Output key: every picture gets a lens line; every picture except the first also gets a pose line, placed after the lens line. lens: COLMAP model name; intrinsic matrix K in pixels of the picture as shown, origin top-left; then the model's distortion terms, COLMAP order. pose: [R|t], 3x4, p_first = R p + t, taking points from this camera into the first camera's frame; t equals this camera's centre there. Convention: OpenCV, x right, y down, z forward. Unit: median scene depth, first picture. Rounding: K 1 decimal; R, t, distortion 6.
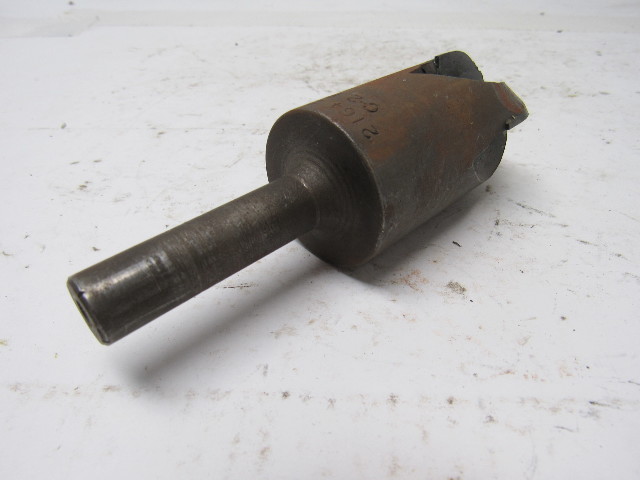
lens RADIAL K [[455.1, 0, 320.0], [0, 455.1, 240.0], [0, 0, 1]] dist [-0.020629, -0.002476]
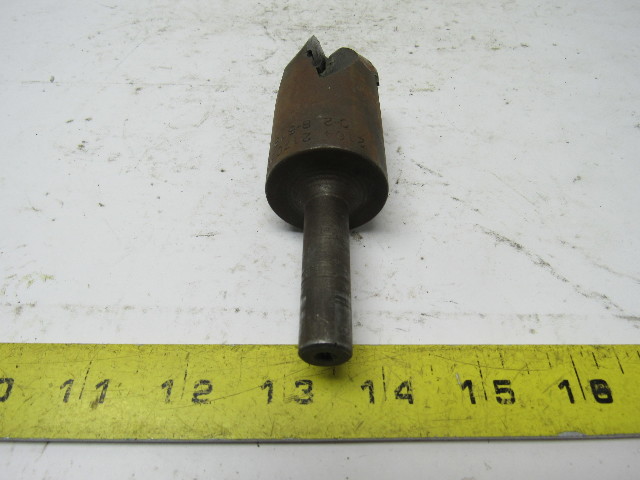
lens RADIAL K [[455.1, 0, 320.0], [0, 455.1, 240.0], [0, 0, 1]] dist [-0.020629, -0.002476]
pose [[0.999340, -0.002622, 0.036232, 0.078712], [-0.006520, 0.968247, 0.249910, -0.151382], [-0.035737, -0.249981, 0.967591, -0.255274]]
